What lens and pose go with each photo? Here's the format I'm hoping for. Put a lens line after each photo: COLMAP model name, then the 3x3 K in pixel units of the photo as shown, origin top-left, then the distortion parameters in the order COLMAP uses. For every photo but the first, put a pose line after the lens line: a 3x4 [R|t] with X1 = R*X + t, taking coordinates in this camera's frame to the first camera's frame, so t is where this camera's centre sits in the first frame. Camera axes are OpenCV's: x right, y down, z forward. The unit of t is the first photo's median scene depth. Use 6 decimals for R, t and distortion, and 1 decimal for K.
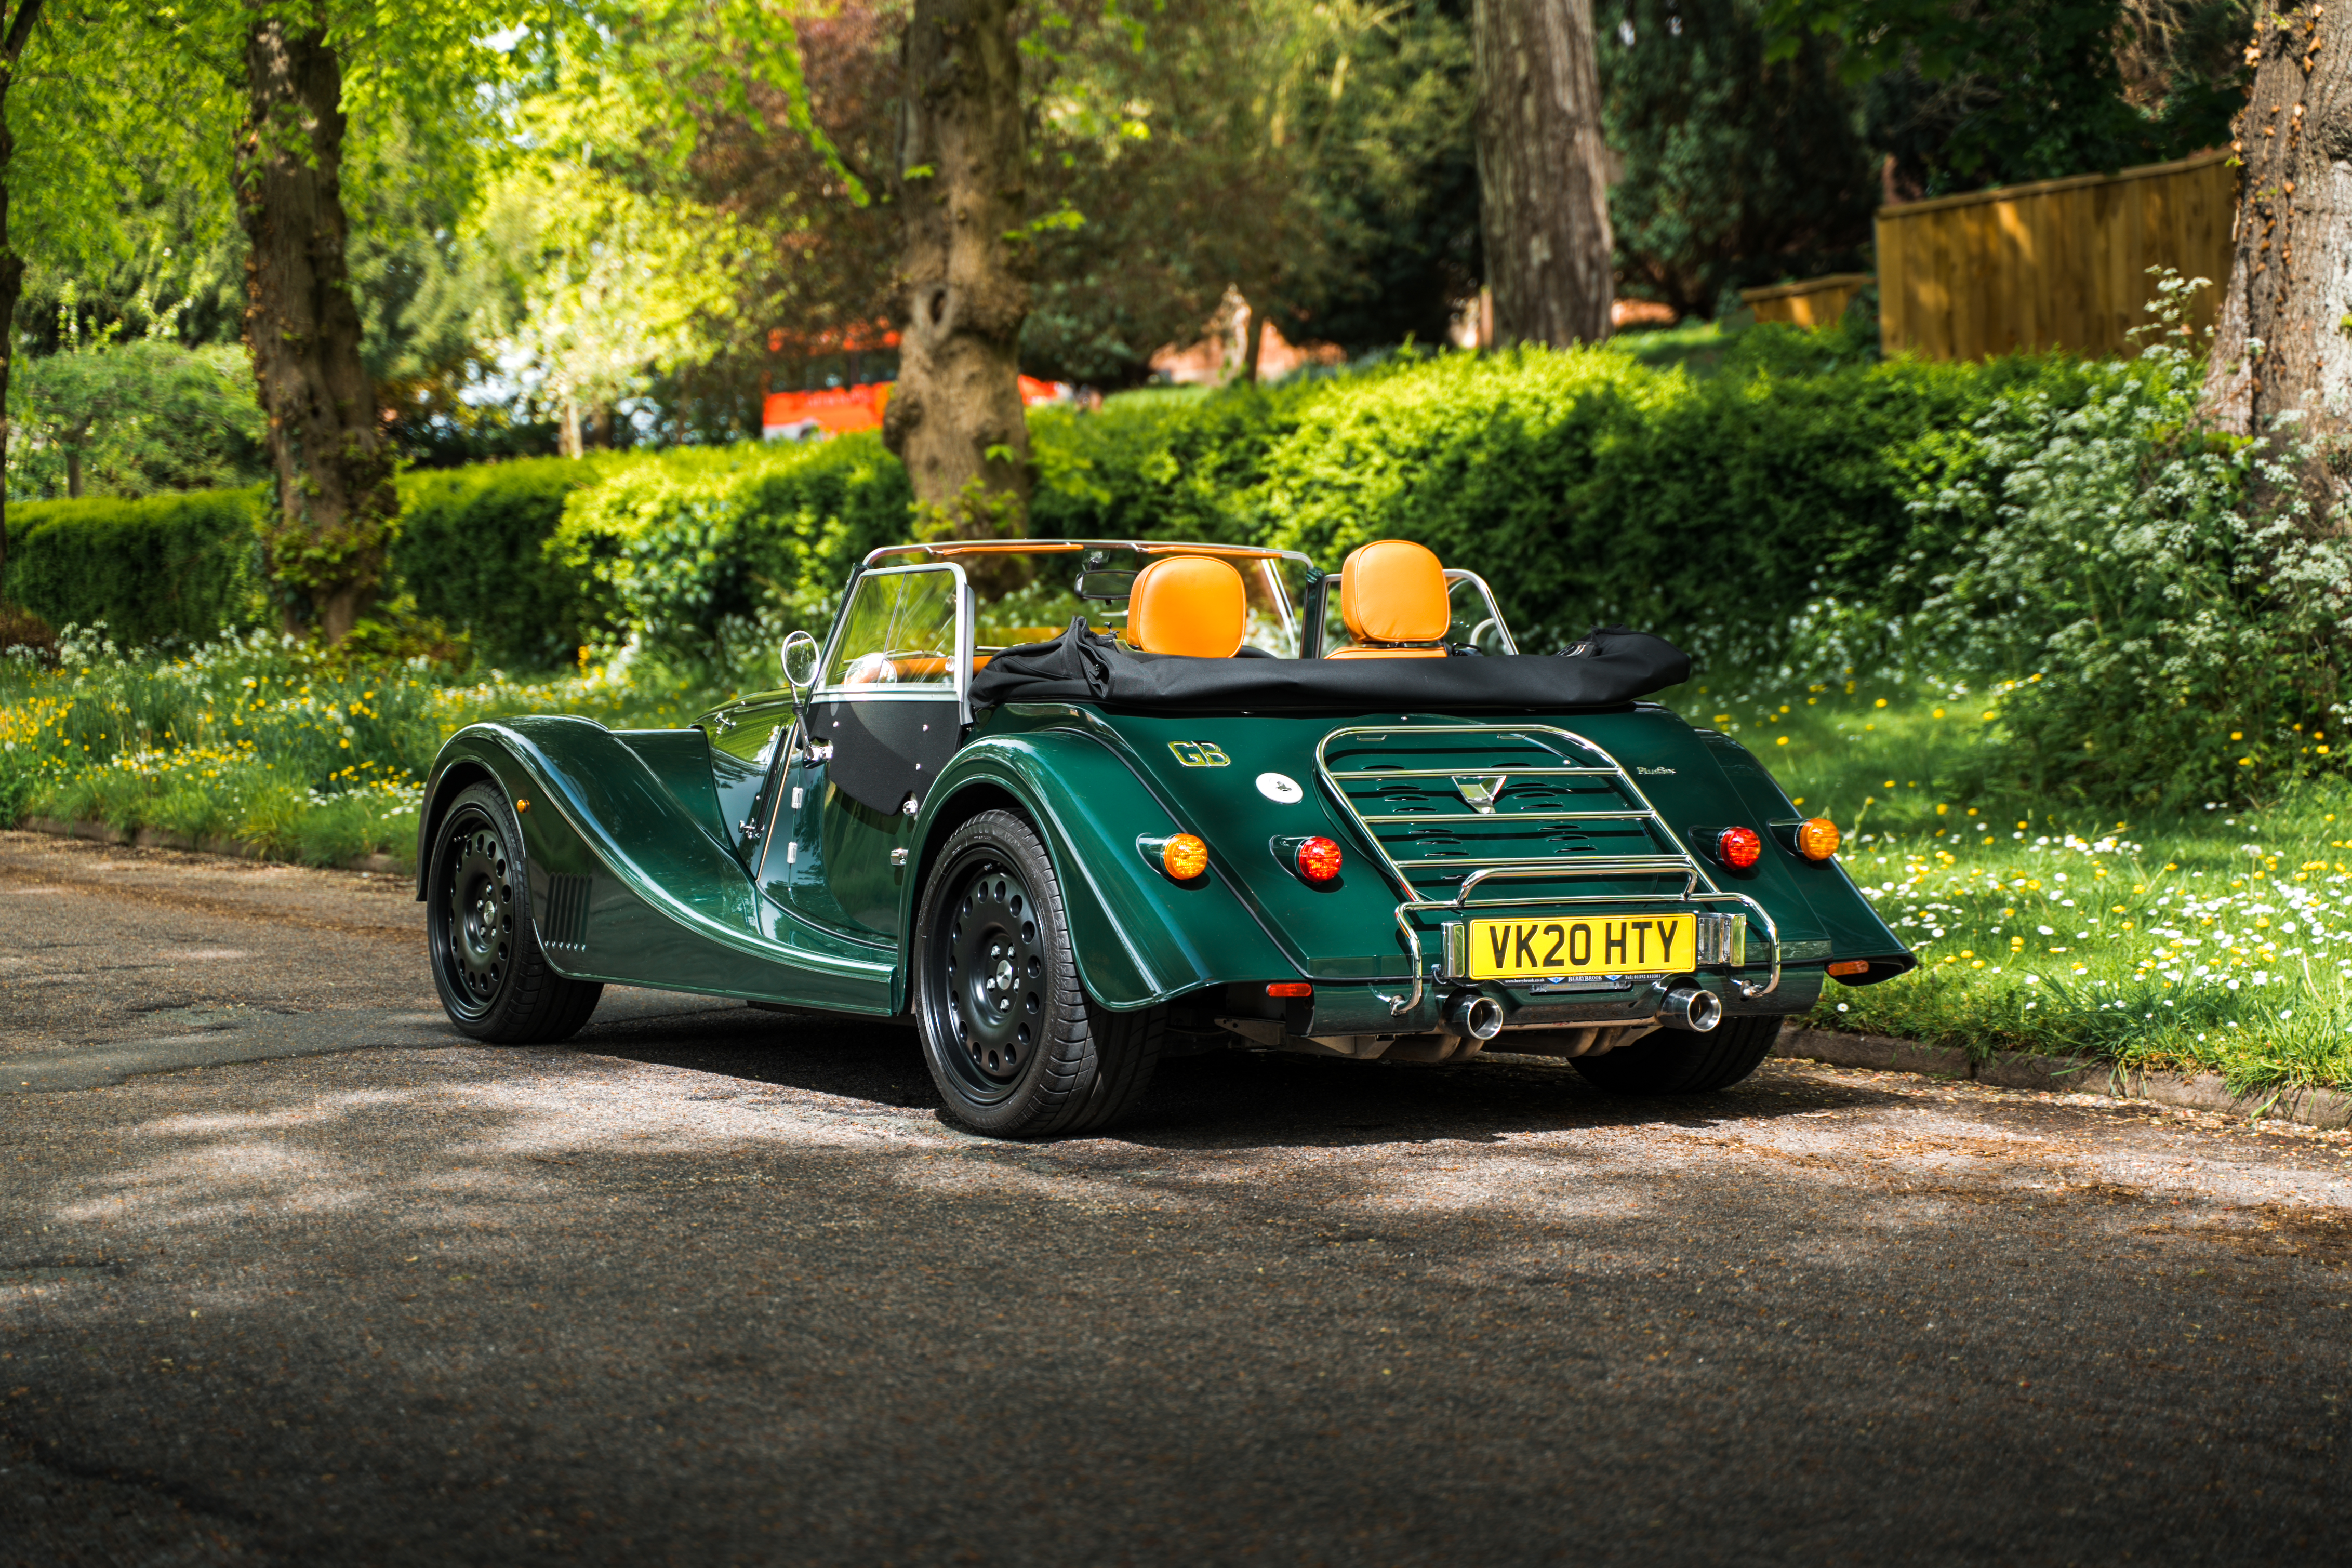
lens RADIAL K [[4980.5, 0, 1175.8], [0, 4980.5, 793.6], [0, 0, 1]] dist [0.210351, 0.106259]
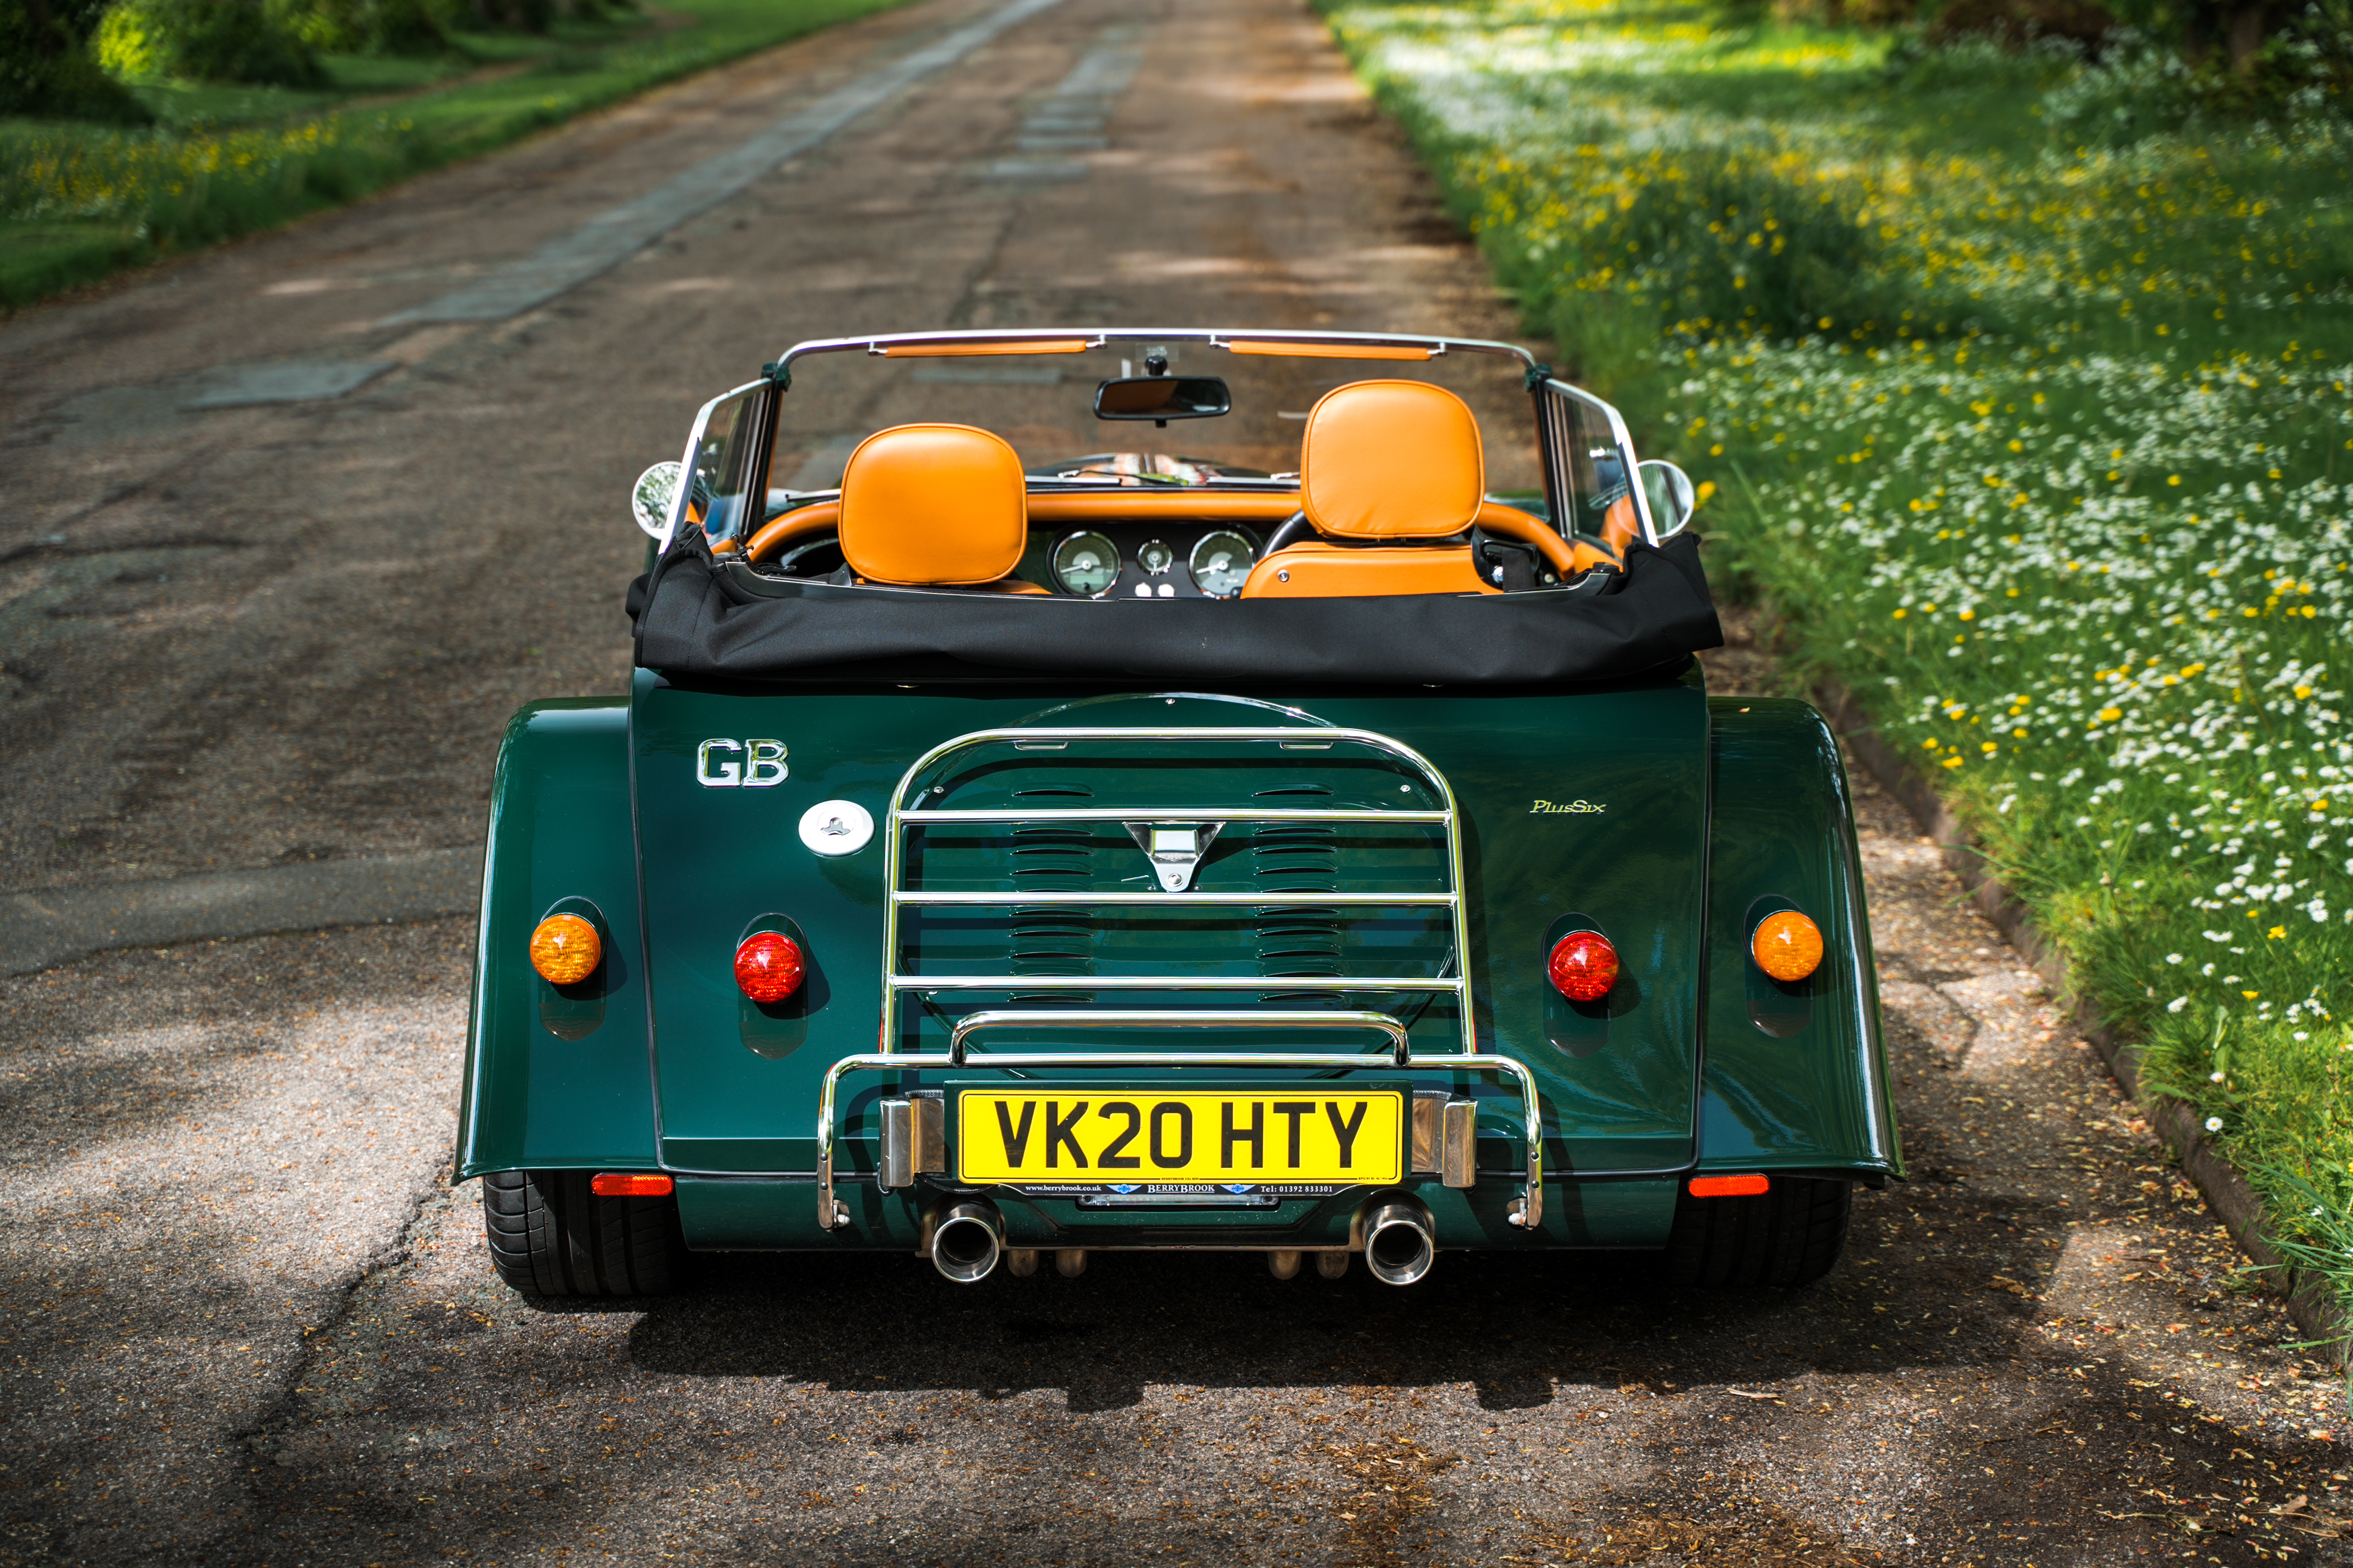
lens RADIAL K [[4981.8, 0, 1176.3], [0, 4981.8, 793.6], [0, 0, 1]] dist [0.210351, 0.106259]
pose [[0.868560, 0.088829, -0.487558, 0.336264], [-0.019082, 0.989070, 0.146206, -0.090611], [0.495216, -0.117685, 0.860762, 0.416943]]
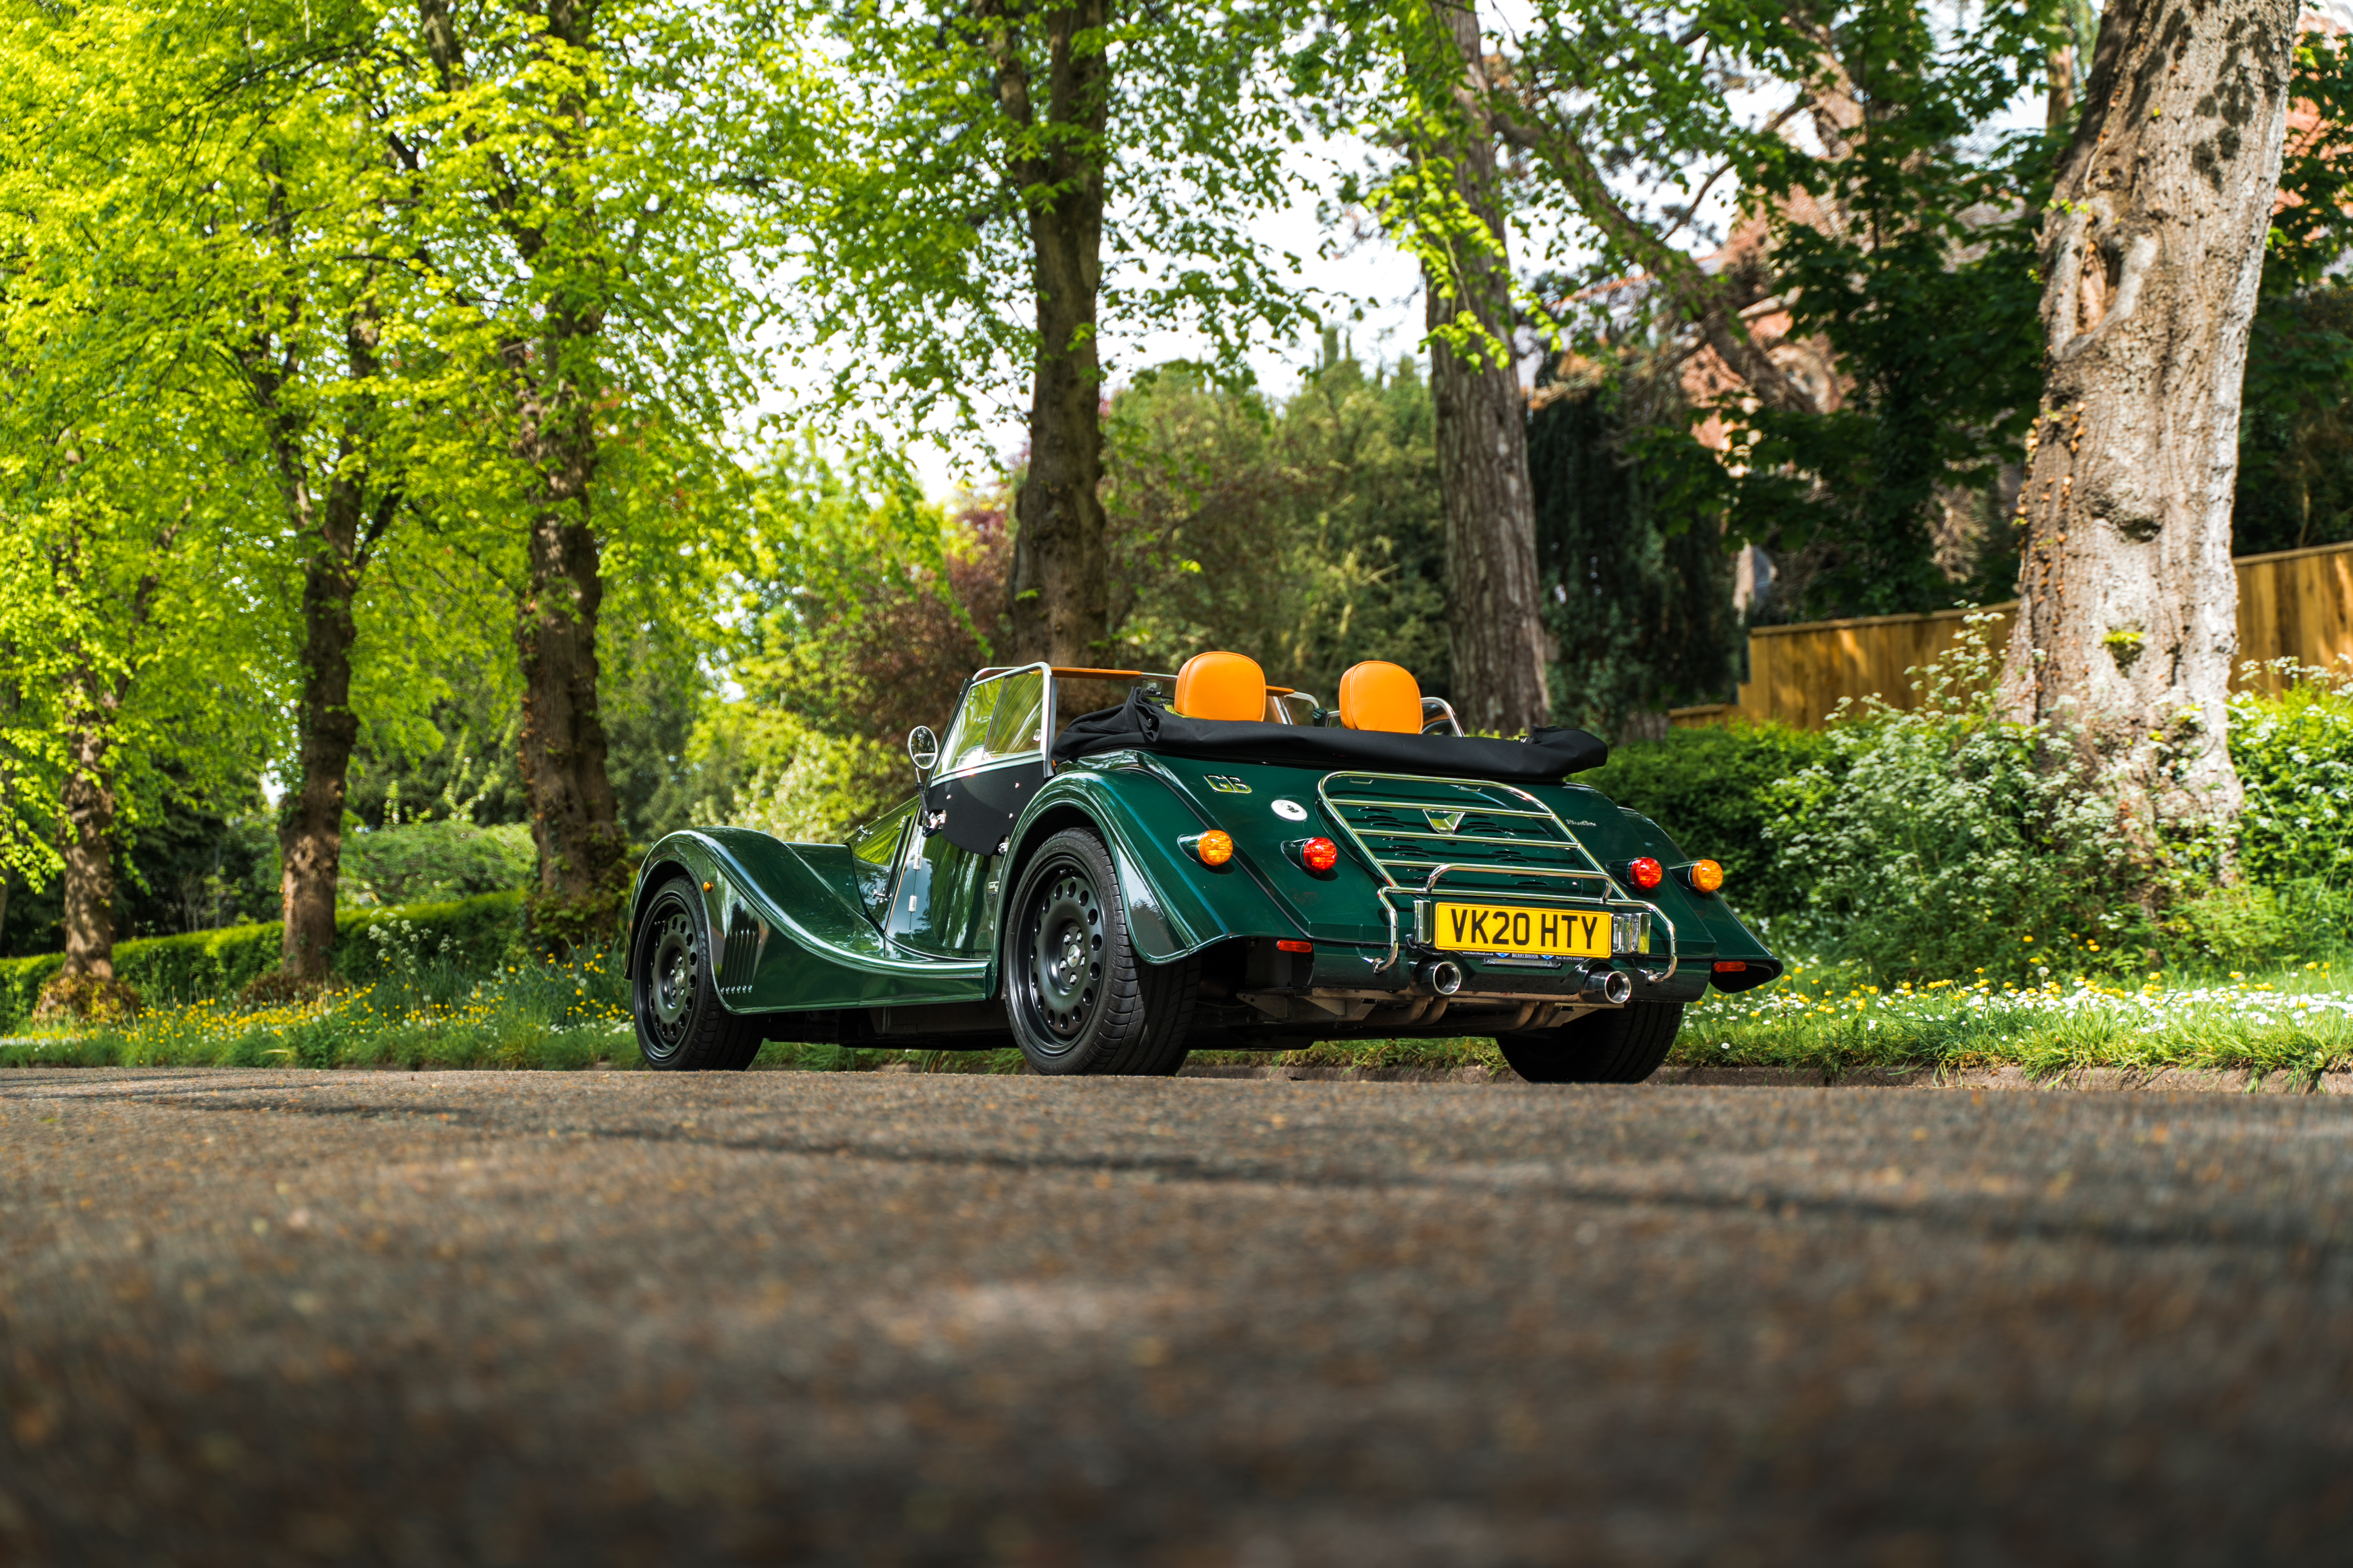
lens RADIAL K [[3765.6, 0, 1176.5], [0, 3765.6, 784.0], [0, 0, 1]] dist [0.149346, 0.123695]
pose [[0.999793, 0.016233, -0.012230, 0.002994], [-0.017559, 0.992923, -0.117452, 0.096345], [0.010237, 0.117643, 0.993003, 0.025306]]
